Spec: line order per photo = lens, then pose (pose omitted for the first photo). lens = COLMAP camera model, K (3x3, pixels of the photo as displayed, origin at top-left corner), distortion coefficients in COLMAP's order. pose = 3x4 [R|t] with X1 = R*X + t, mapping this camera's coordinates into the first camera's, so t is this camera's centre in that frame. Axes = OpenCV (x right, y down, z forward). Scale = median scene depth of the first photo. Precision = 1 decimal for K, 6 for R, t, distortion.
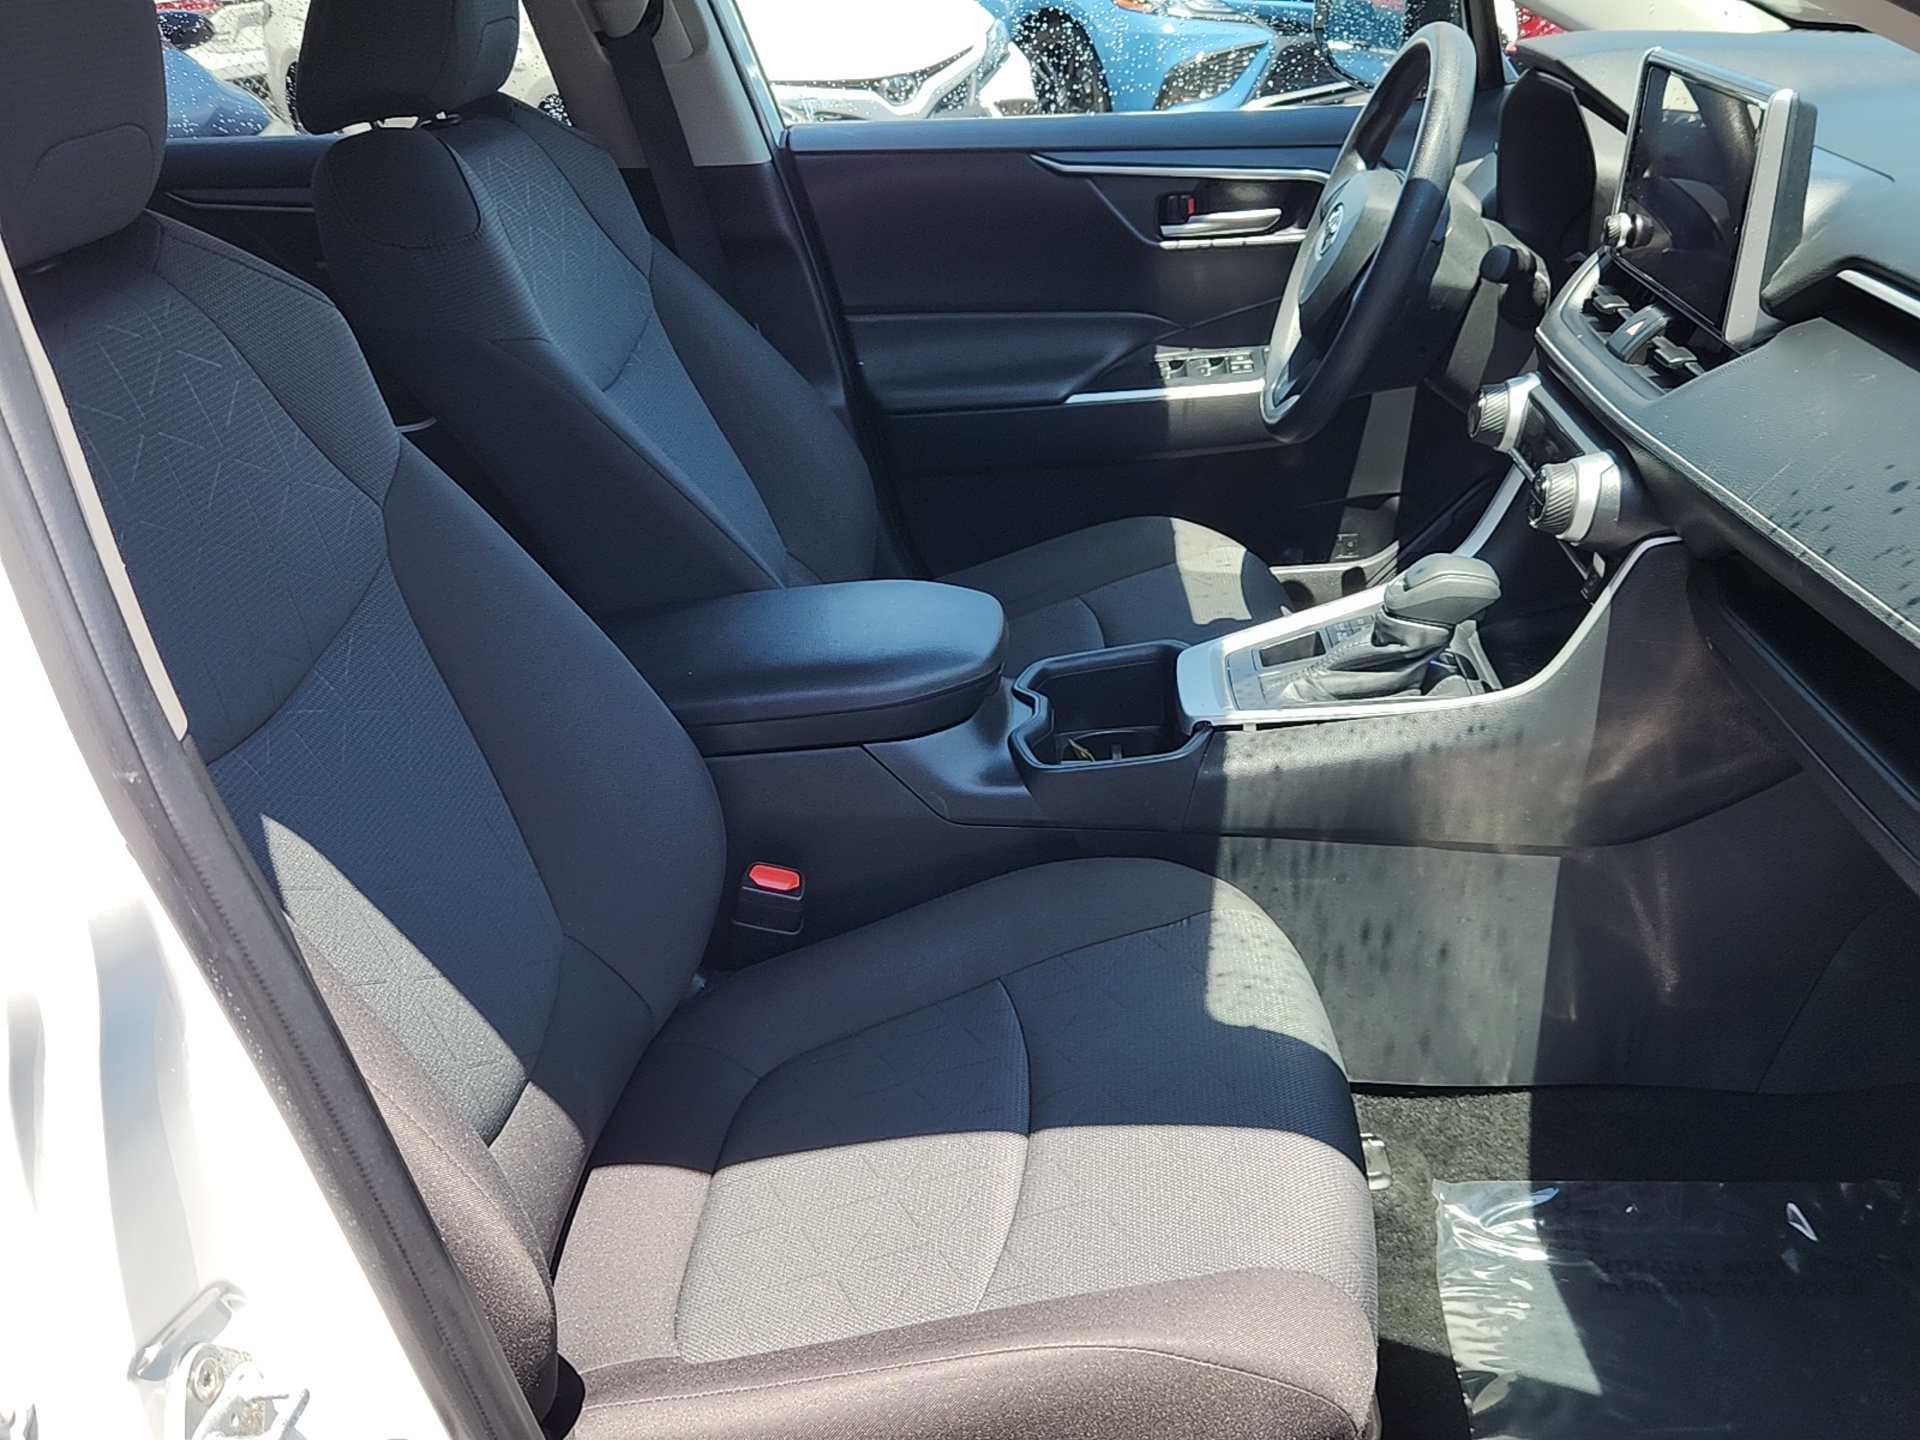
lens RADIAL K [[2178.9, 0, 949.0], [0, 2178.9, 767.5], [0, 0, 1]] dist [0.081511, -0.137926]
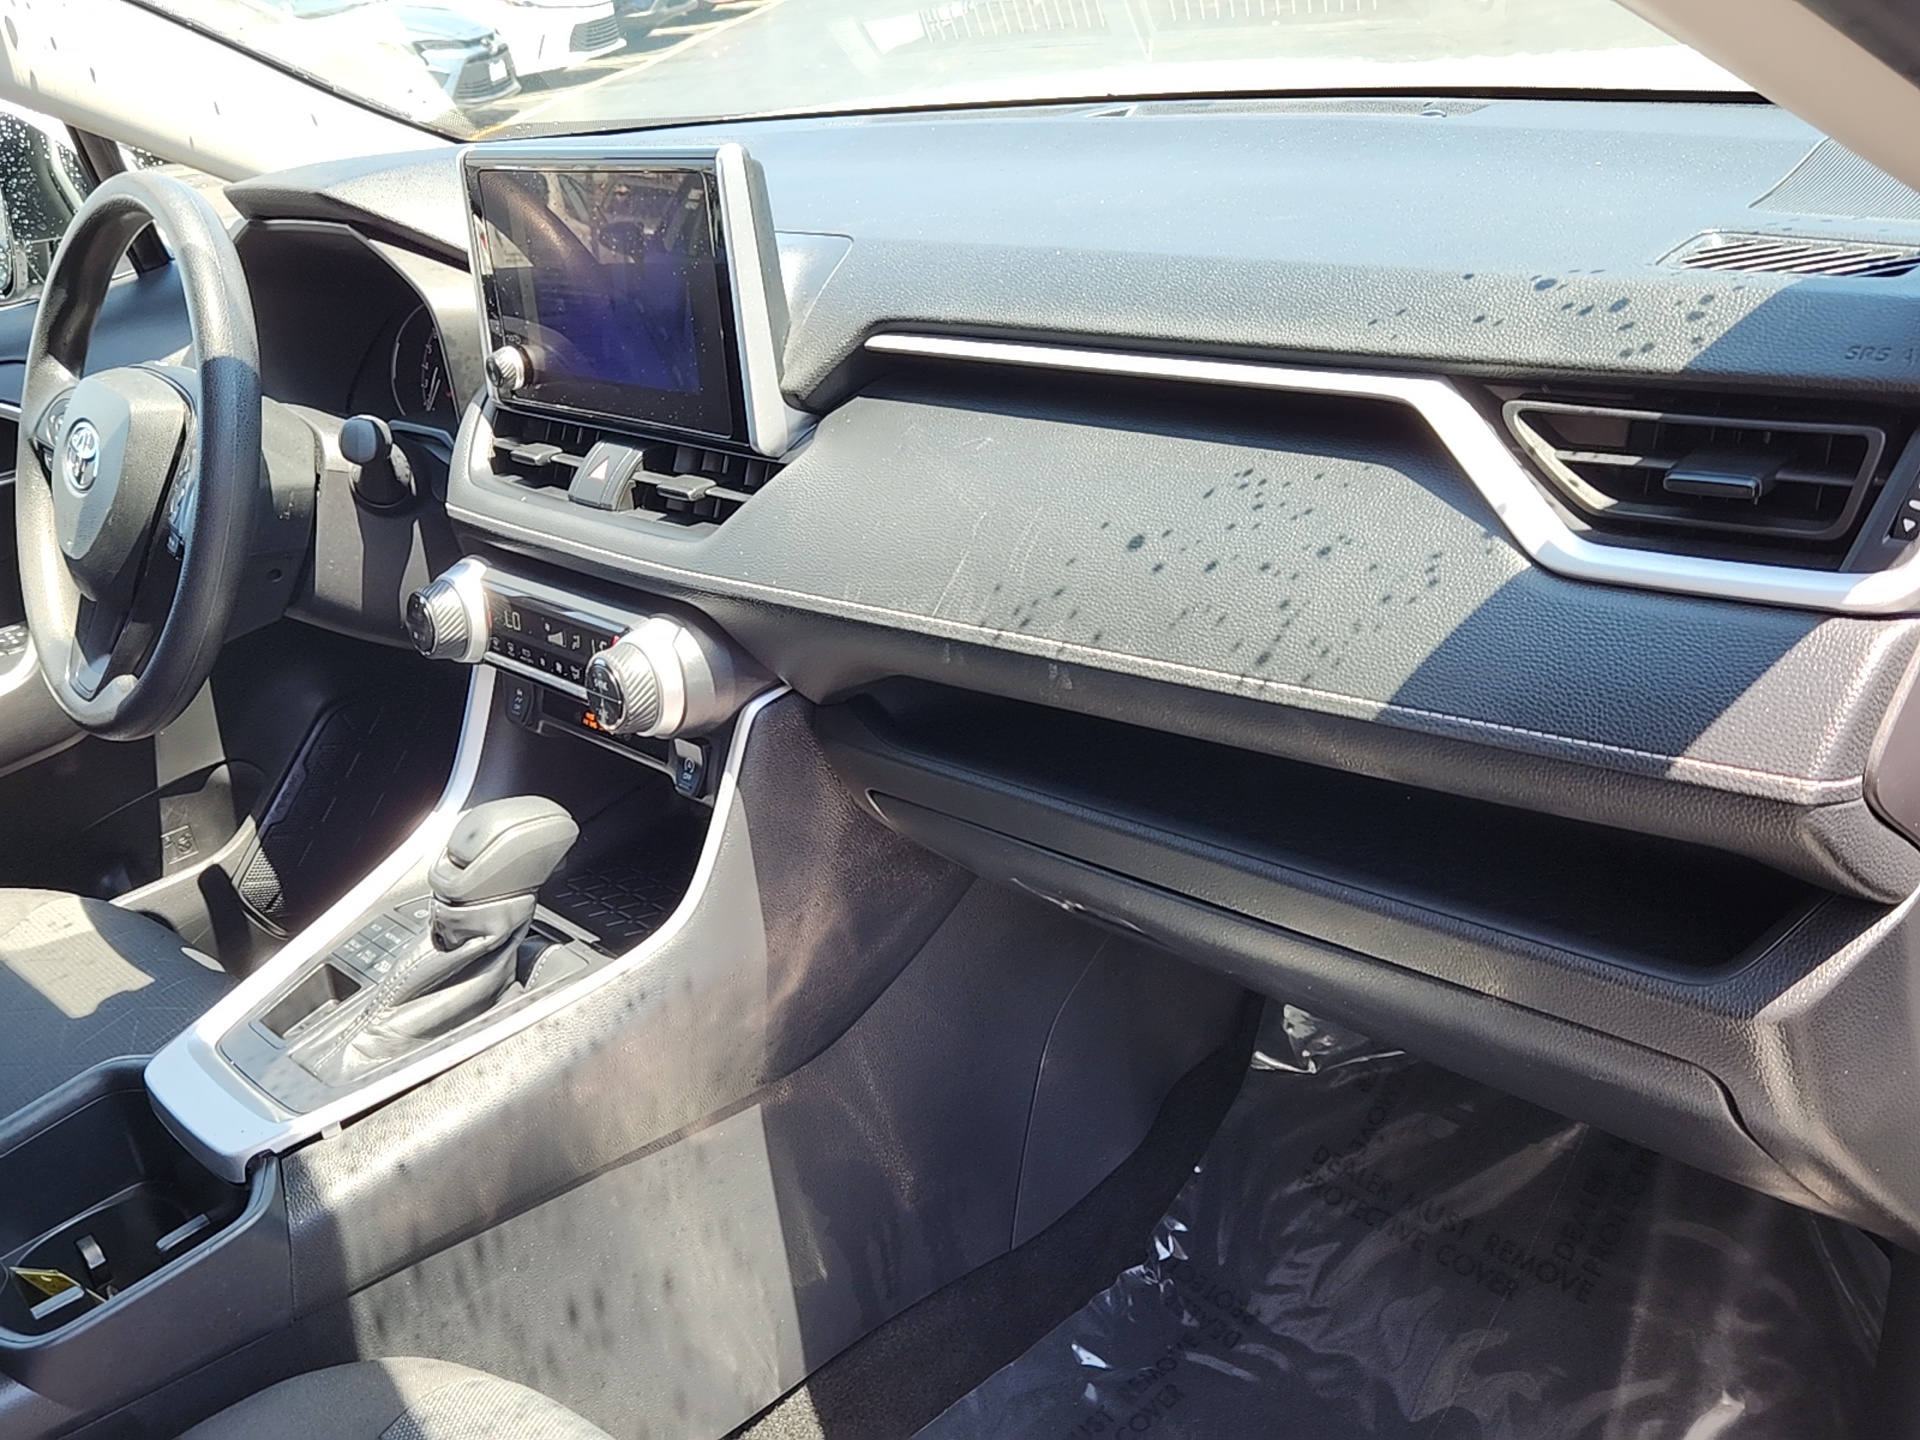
lens RADIAL K [[1827.4, 0, 960.0], [0, 1827.4, 720.0], [0, 0, 1]] dist [0.088563, -0.113446]
pose [[0.677603, -0.303761, 0.669764, -0.079552], [0.367327, 0.928768, 0.049602, -0.094996], [-0.637123, 0.212412, 0.740916, 0.412791]]
